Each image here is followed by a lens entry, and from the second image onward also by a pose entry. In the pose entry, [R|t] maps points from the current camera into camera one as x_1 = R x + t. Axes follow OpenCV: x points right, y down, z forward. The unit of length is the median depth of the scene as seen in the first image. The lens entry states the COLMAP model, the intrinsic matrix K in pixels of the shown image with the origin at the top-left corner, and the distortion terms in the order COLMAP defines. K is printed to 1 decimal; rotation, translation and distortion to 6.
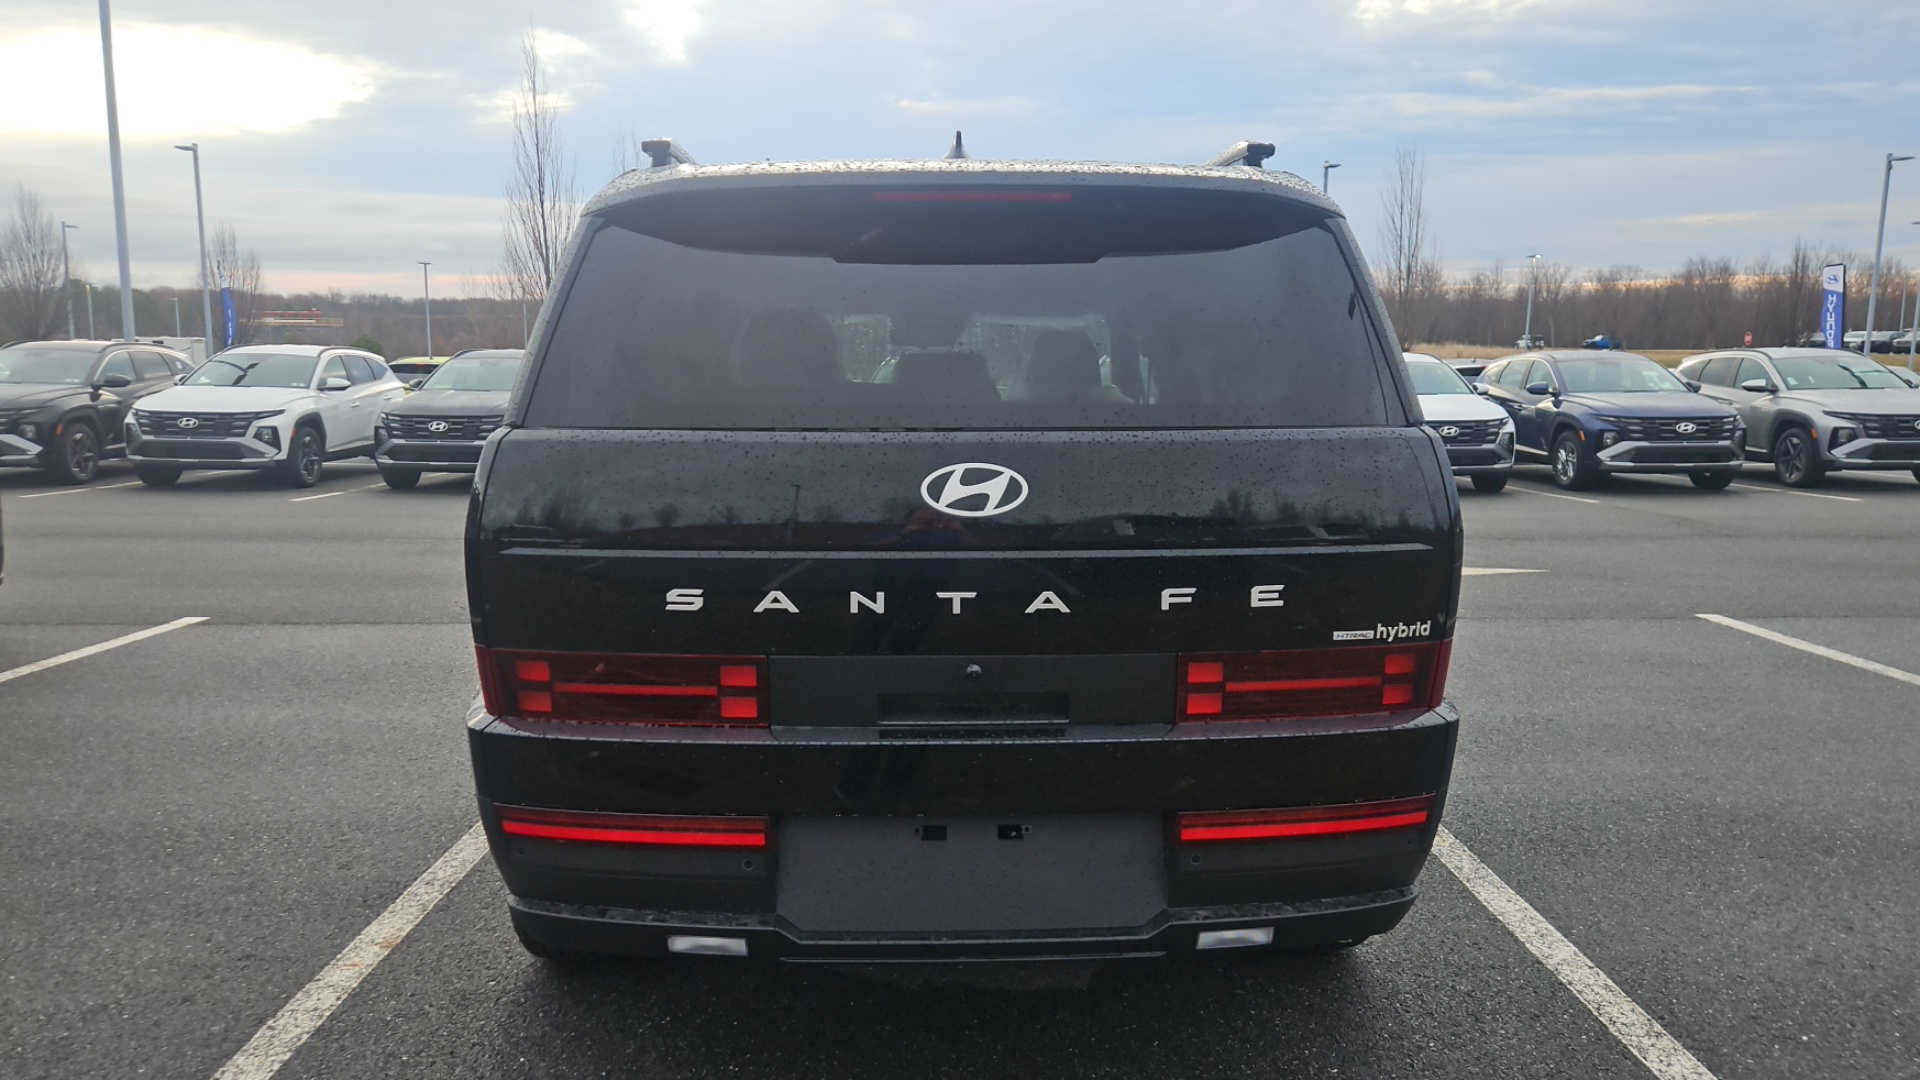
lens RADIAL K [[1359.4, 0, 939.0], [0, 1359.4, 532.8], [0, 0, 1]] dist [0.050832, -0.008061]
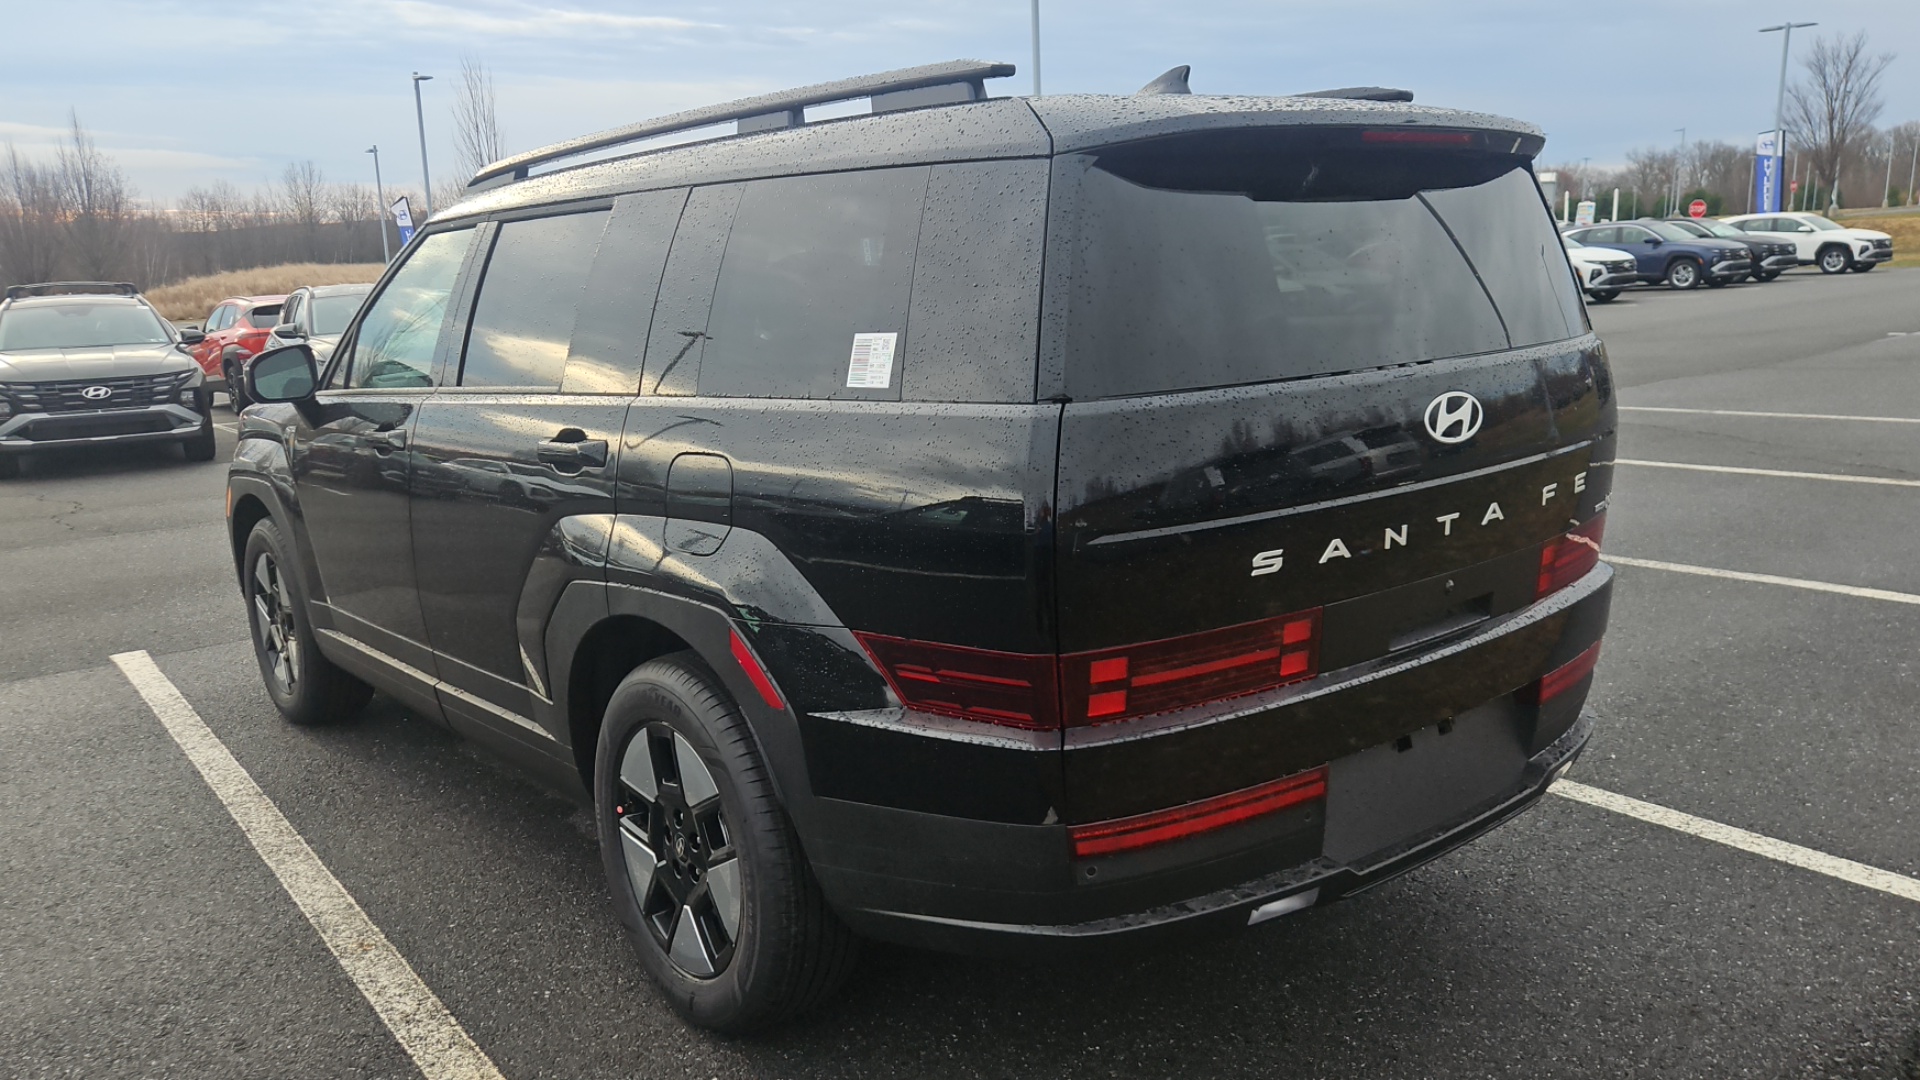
lens RADIAL K [[1359.4, 0, 920.7], [0, 1359.4, 549.0], [0, 0, 1]] dist [0.050832, -0.008061]
pose [[0.808560, -0.152657, 0.568266, -0.912522], [0.113982, 0.988102, 0.103261, -0.085569], [-0.577268, -0.018721, 0.816340, 0.354172]]
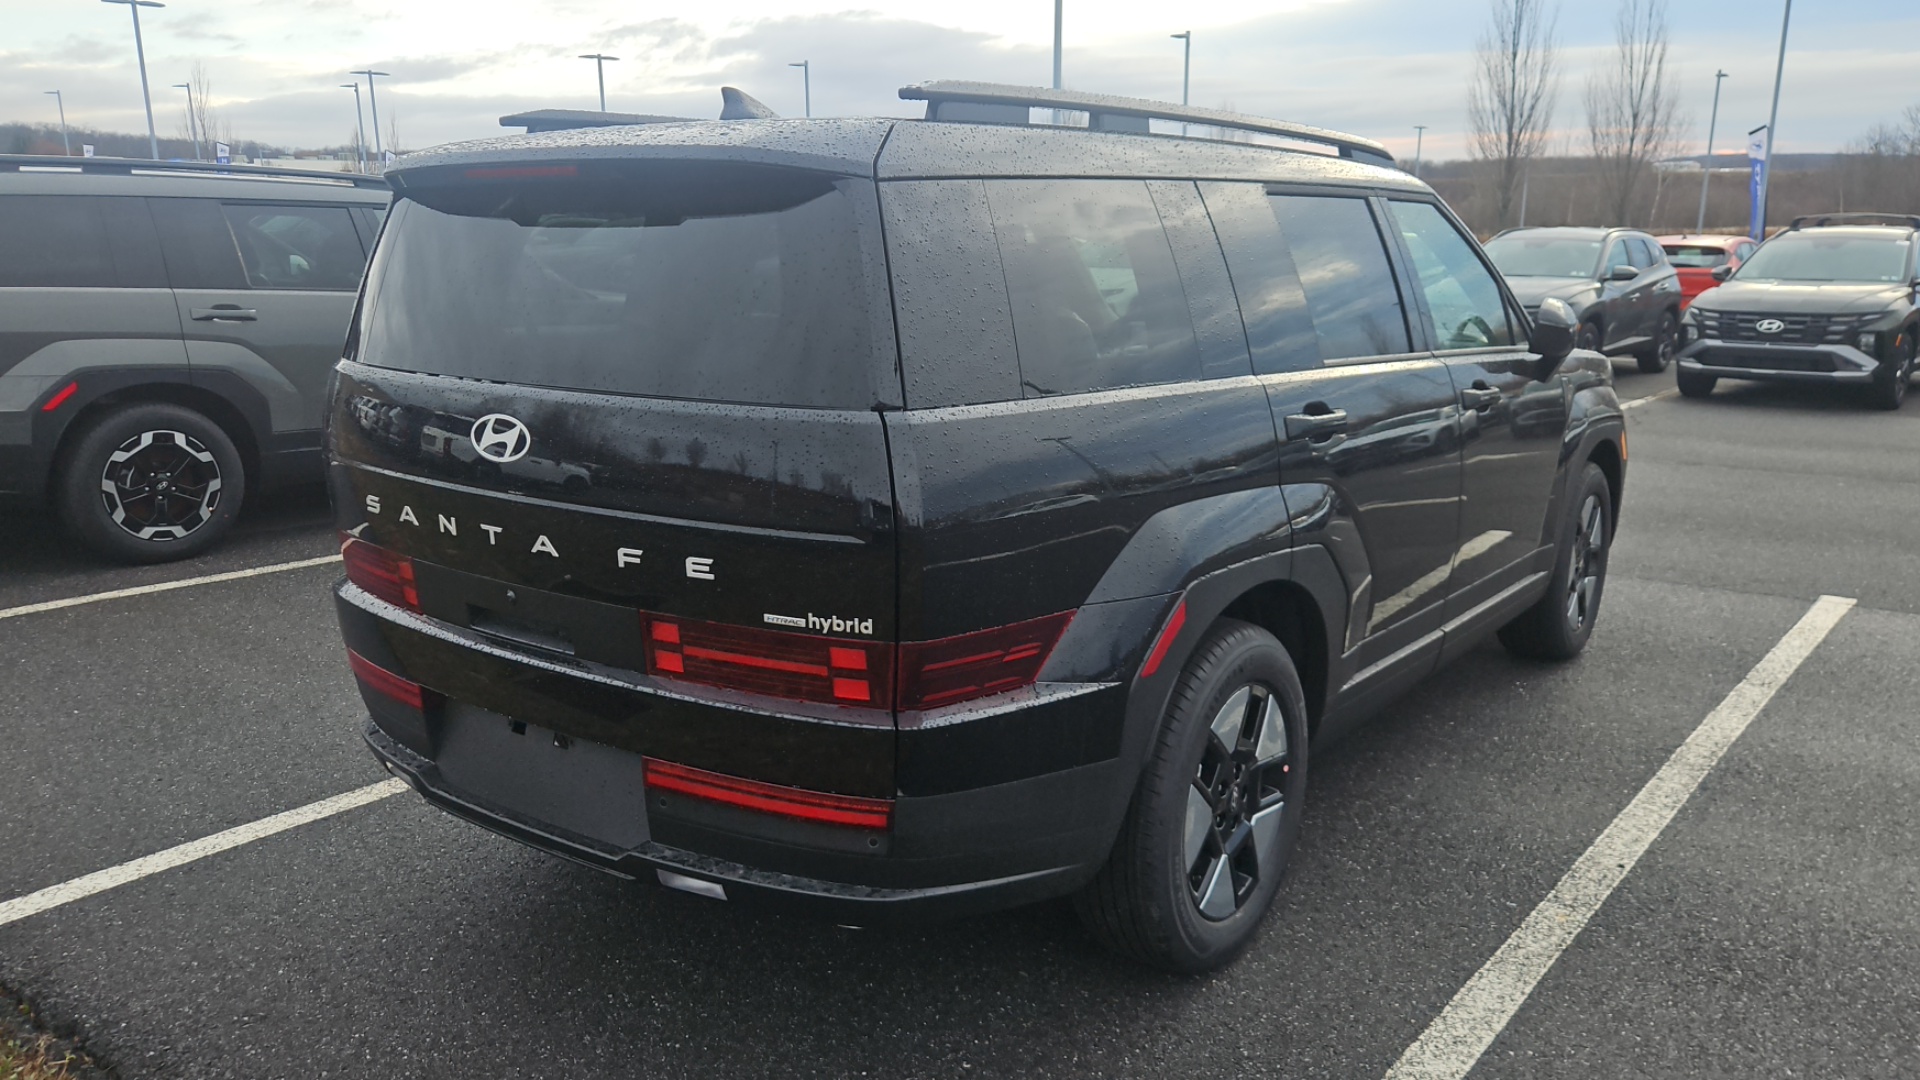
lens RADIAL K [[1359.4, 0, 964.2], [0, 1359.4, 541.6], [0, 0, 1]] dist [0.050832, -0.008061]
pose [[0.790329, 0.133078, -0.598055, 0.999144], [-0.072369, 0.989569, 0.124561, -0.113368], [0.608393, -0.055163, 0.791716, 0.319316]]
